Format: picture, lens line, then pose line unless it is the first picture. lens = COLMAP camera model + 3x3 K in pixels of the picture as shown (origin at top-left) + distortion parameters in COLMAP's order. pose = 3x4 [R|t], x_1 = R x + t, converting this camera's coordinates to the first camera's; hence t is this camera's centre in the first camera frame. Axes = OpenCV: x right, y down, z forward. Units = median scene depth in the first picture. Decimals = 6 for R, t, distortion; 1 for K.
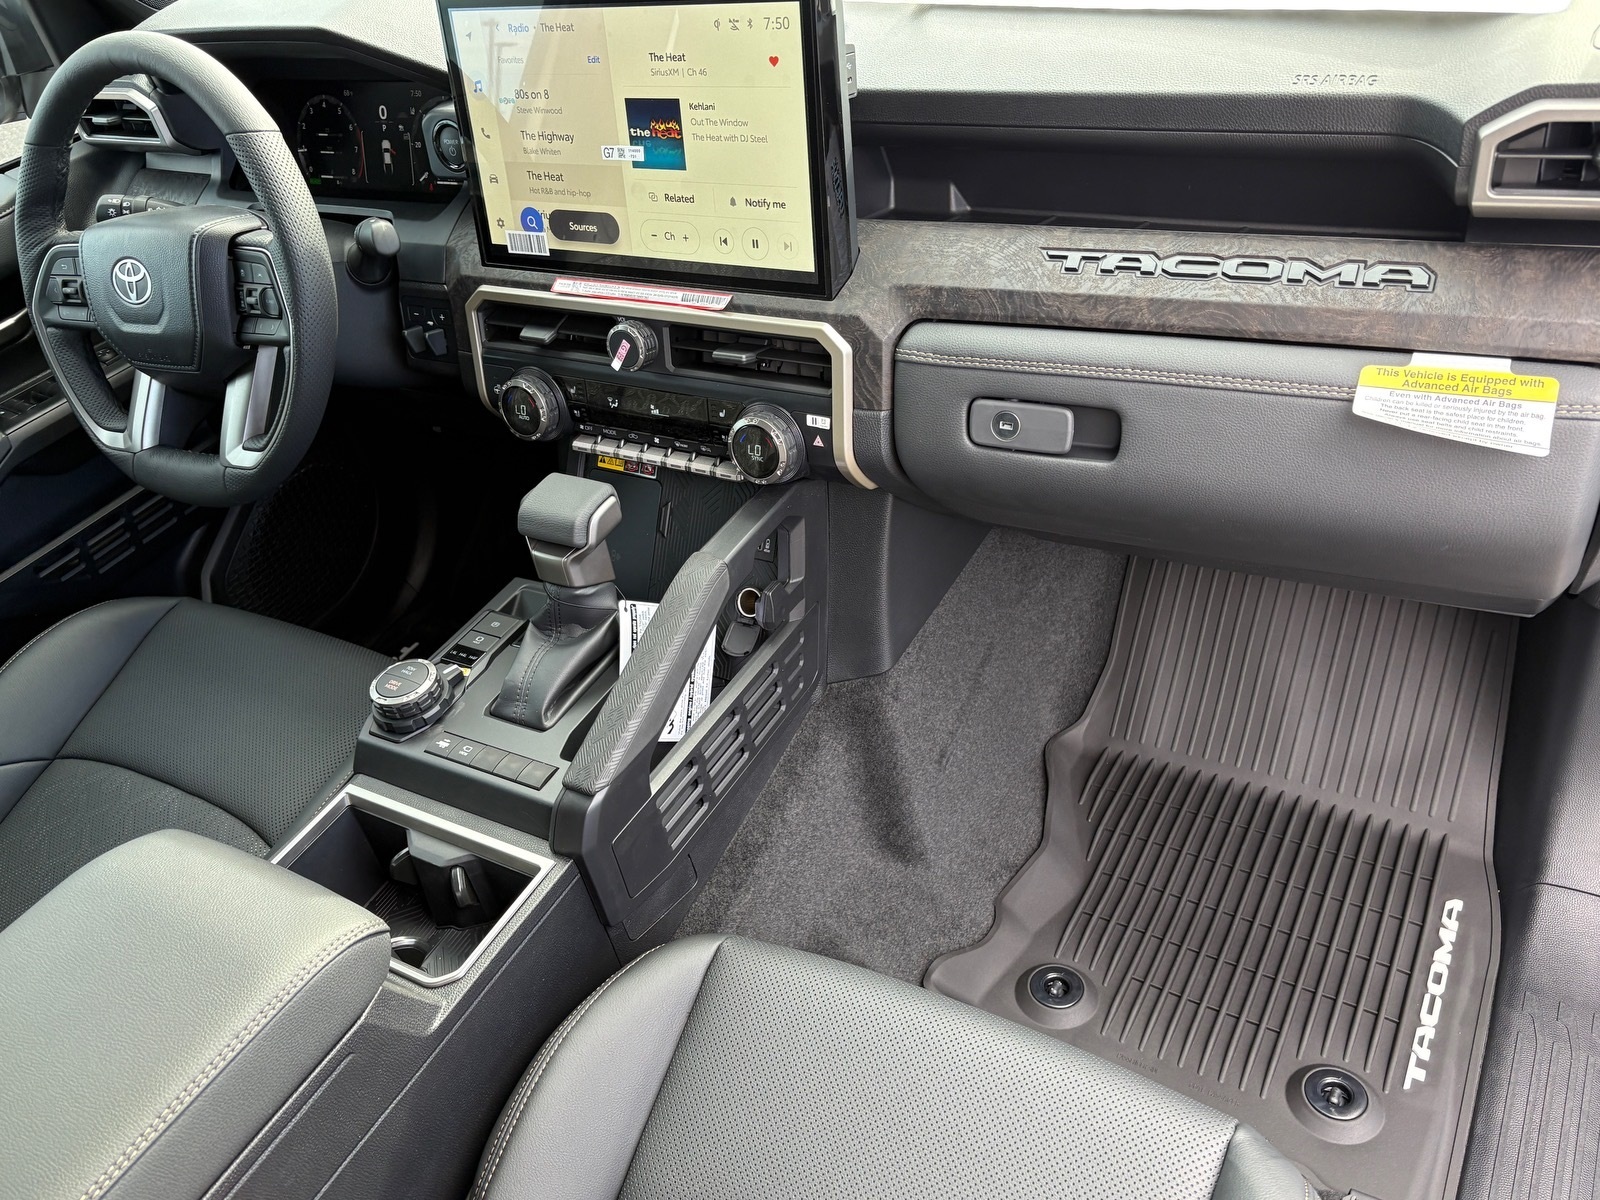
lens RADIAL K [[1260.4, 0, 796.7], [0, 1260.4, 629.2], [0, 0, 1]] dist [0.020136, -0.008270]
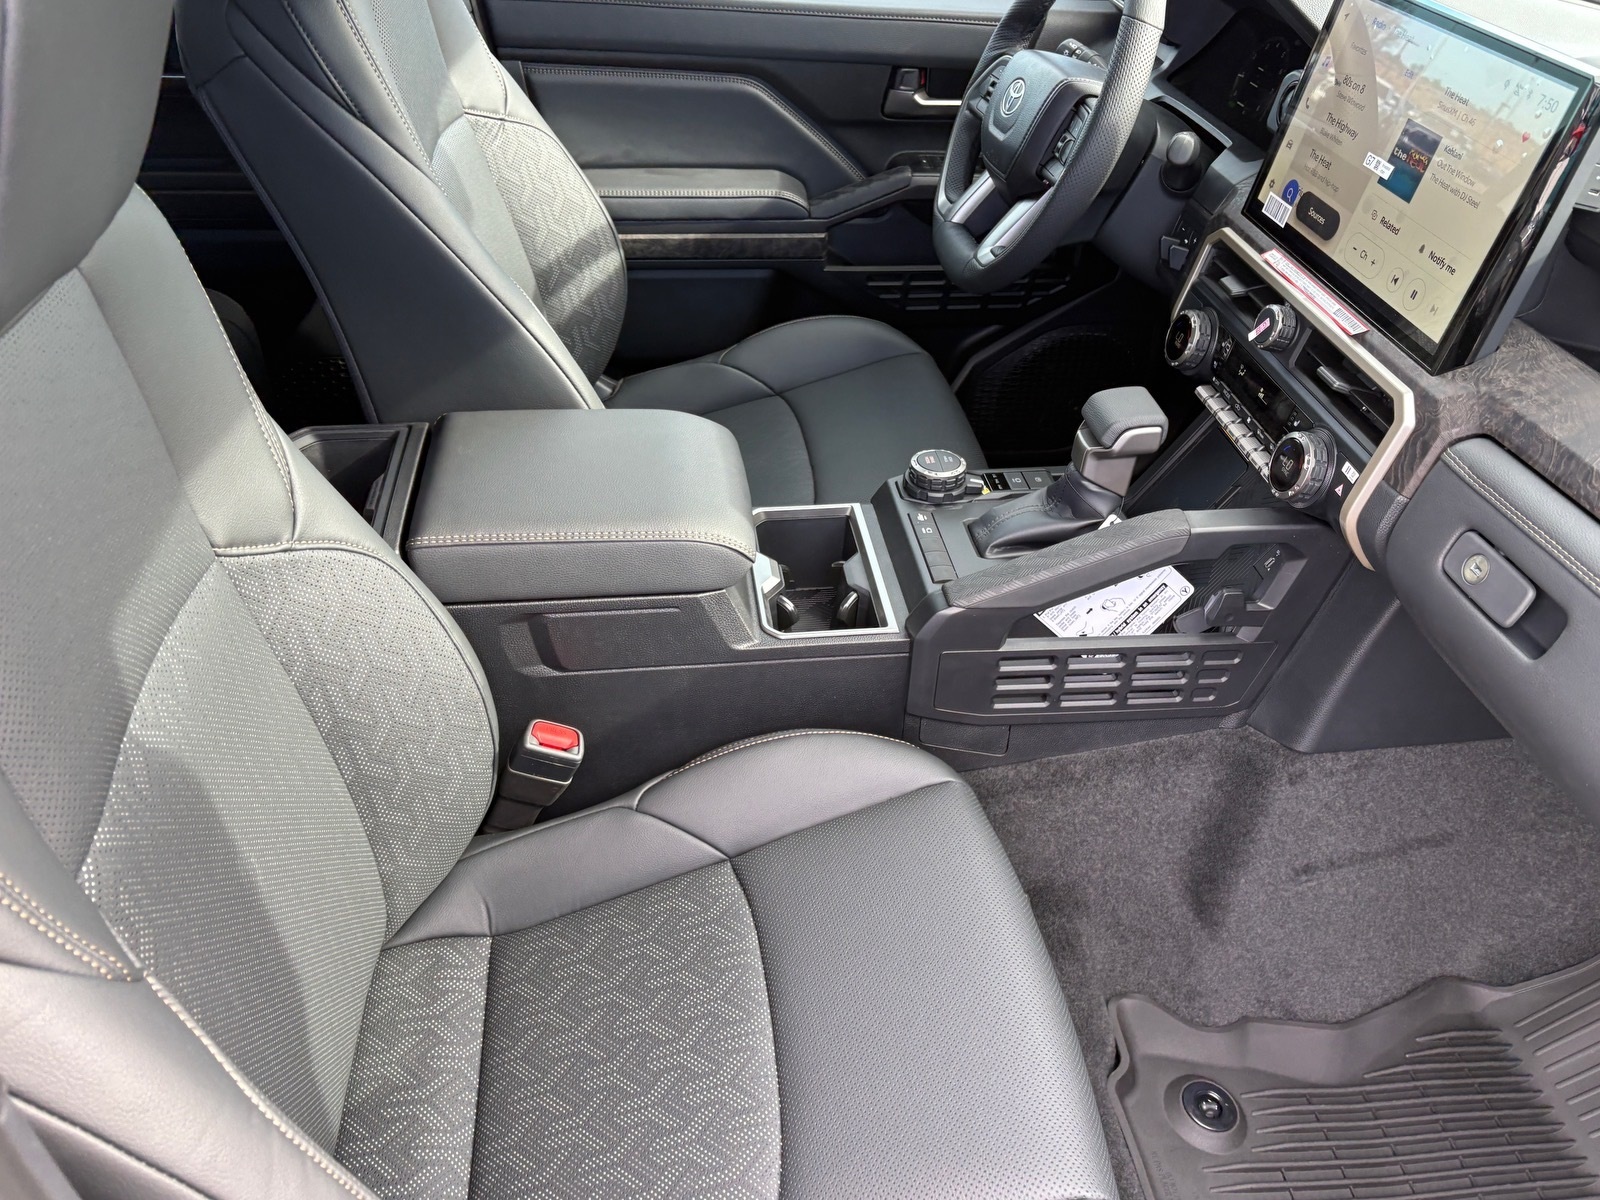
lens RADIAL K [[1259.3, 0, 808.4], [0, 1259.3, 626.5], [0, 0, 1]] dist [-0.002469, -0.007314]
pose [[0.594533, 0.617629, -0.514845, 0.342636], [-0.605073, 0.765341, 0.219406, -0.028754], [0.529543, 0.181075, 0.828732, -0.036984]]
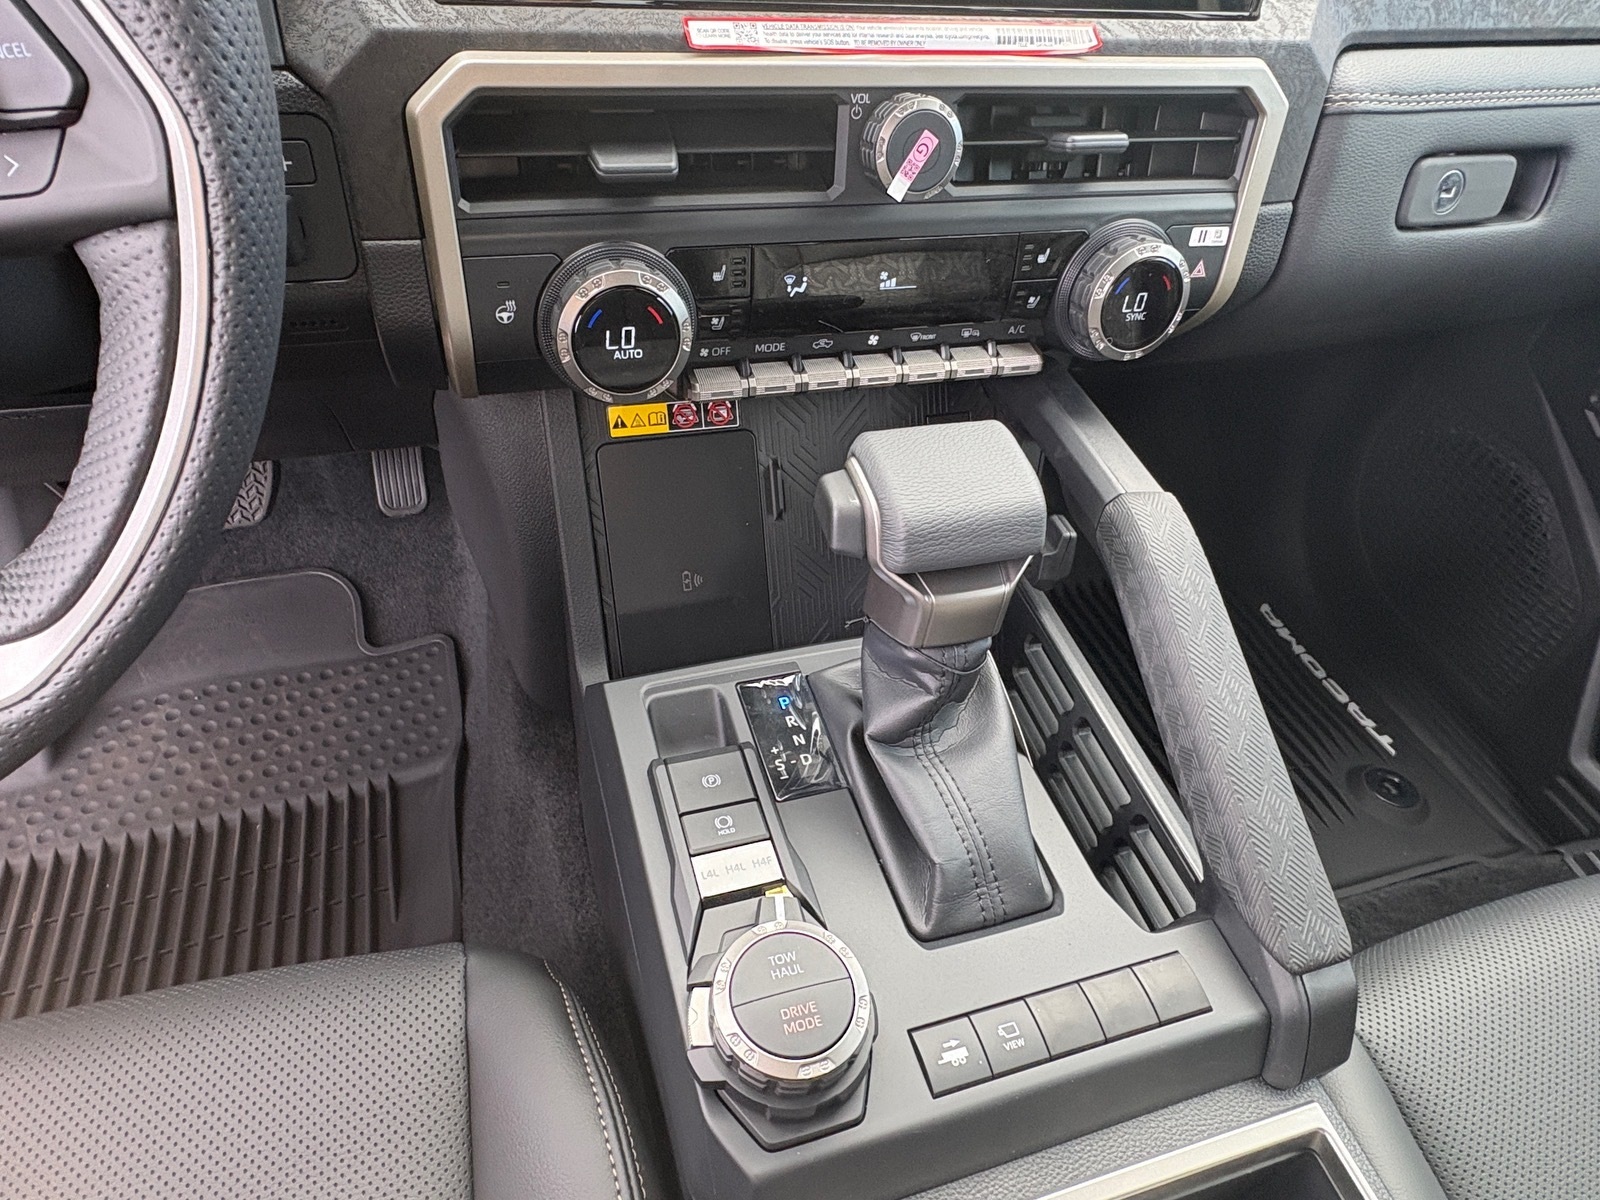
lens RADIAL K [[997.1, 0, 748.9], [0, 997.1, 602.9], [0, 0, 1]] dist [-0.000942, -0.001394]
pose [[0.656164, -0.365797, 0.660031, -0.513785], [0.293269, 0.929515, 0.223598, -0.168200], [-0.695300, 0.046850, 0.717191, 0.788260]]
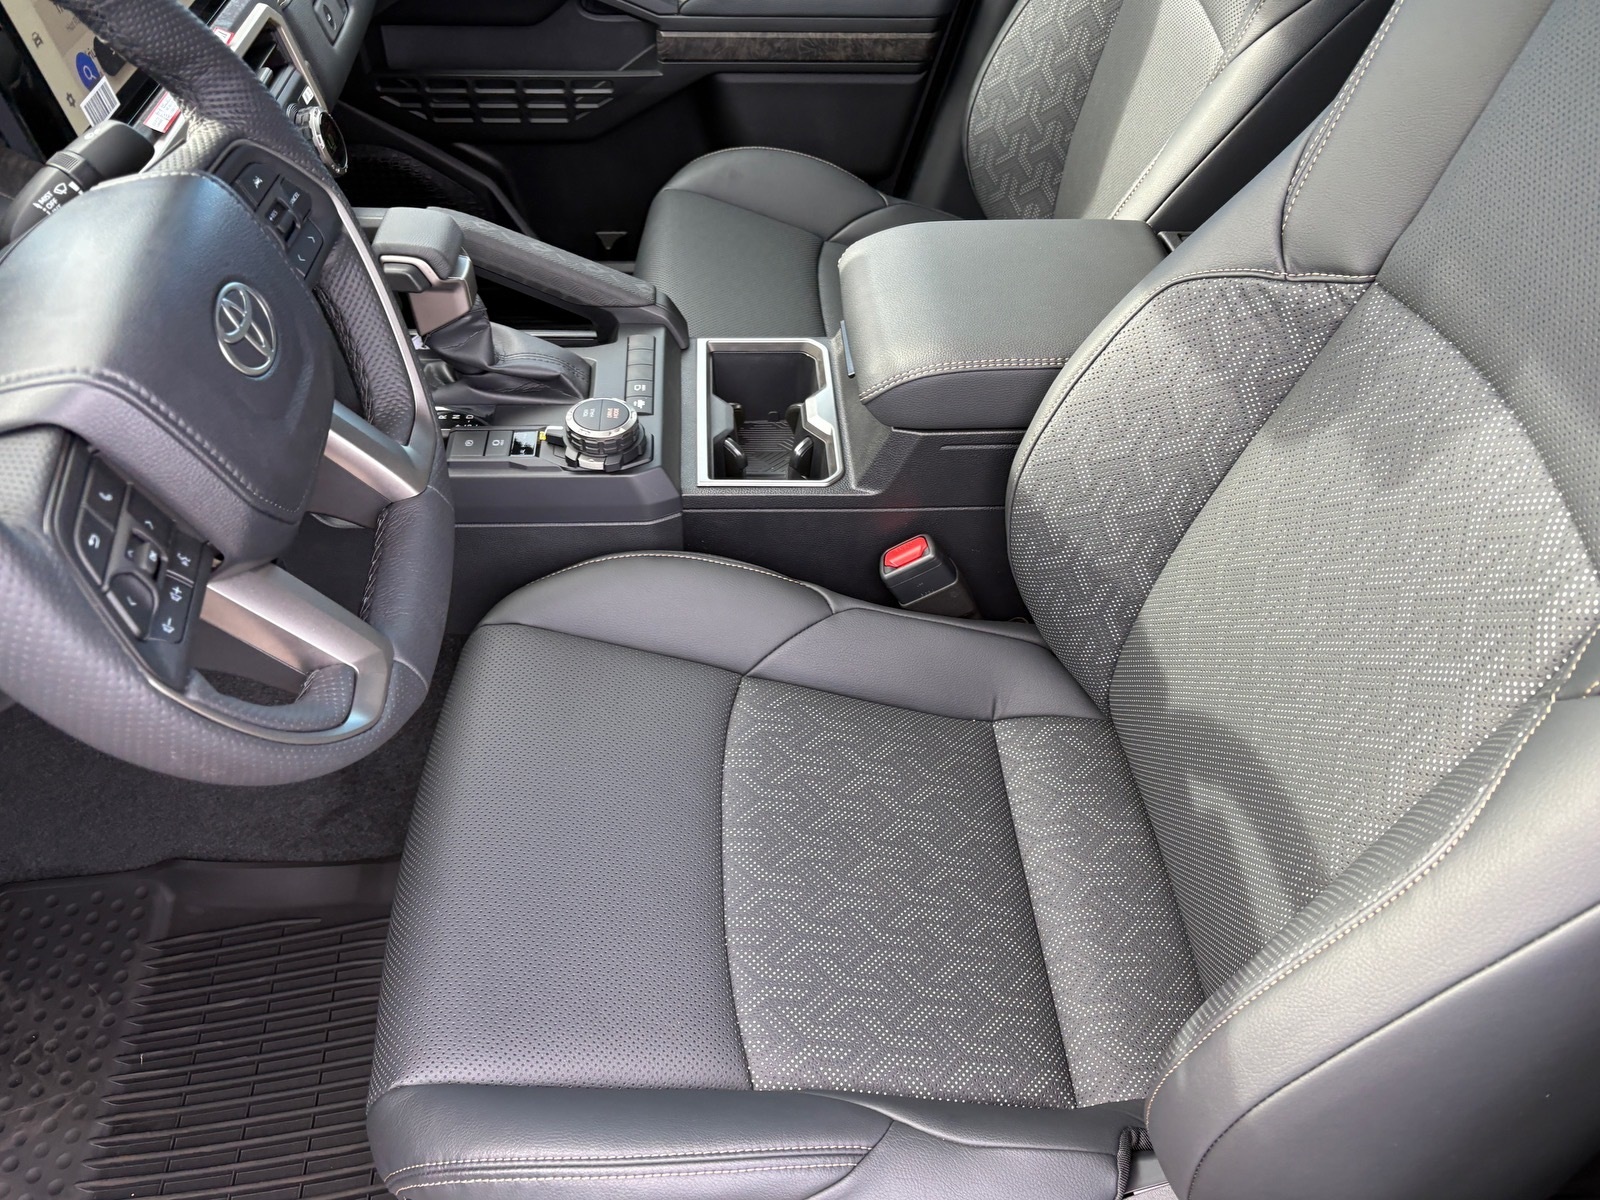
lens RADIAL K [[1243.0, 0, 802.8], [0, 1243.0, 626.5], [0, 0, 1]] dist [-0.003888, -0.012380]
pose [[-0.548616, -0.476002, 0.687345, -1.157432], [0.566169, 0.393415, 0.724346, -0.509629], [-0.615202, 0.786541, 0.053664, 1.012956]]
